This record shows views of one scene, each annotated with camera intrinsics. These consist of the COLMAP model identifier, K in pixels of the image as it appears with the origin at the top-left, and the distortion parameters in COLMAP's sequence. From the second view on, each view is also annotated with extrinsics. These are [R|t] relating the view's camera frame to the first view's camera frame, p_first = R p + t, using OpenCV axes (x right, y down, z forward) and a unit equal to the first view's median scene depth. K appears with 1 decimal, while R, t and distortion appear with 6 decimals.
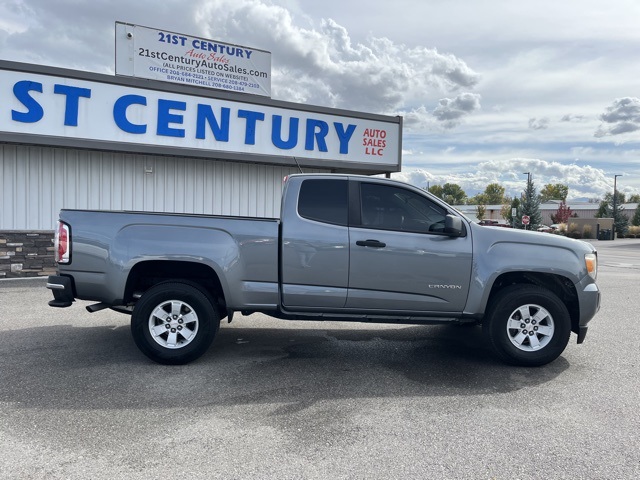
lens RADIAL K [[485.8, 0, 310.7], [0, 485.8, 232.1], [0, 0, 1]] dist [0.062813, -0.088708]
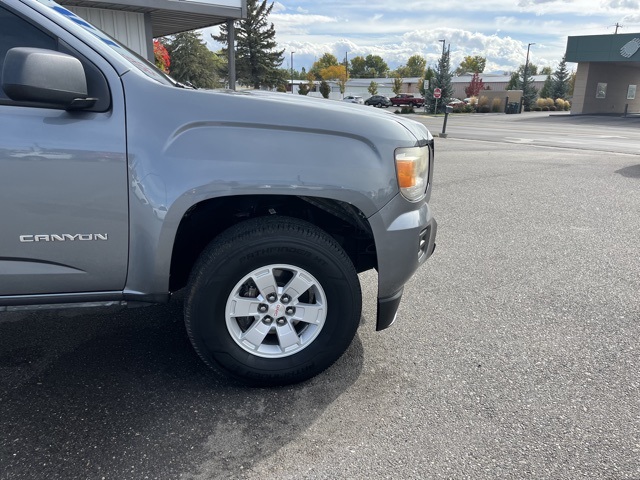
lens RADIAL K [[485.1, 0, 314.1], [0, 485.1, 238.4], [0, 0, 1]] dist [0.066531, -0.094851]
pose [[0.987062, -0.050310, 0.152244, 0.191697], [0.009488, 0.966162, 0.257763, 0.004047], [-0.160061, -0.252984, 0.954138, 0.263691]]
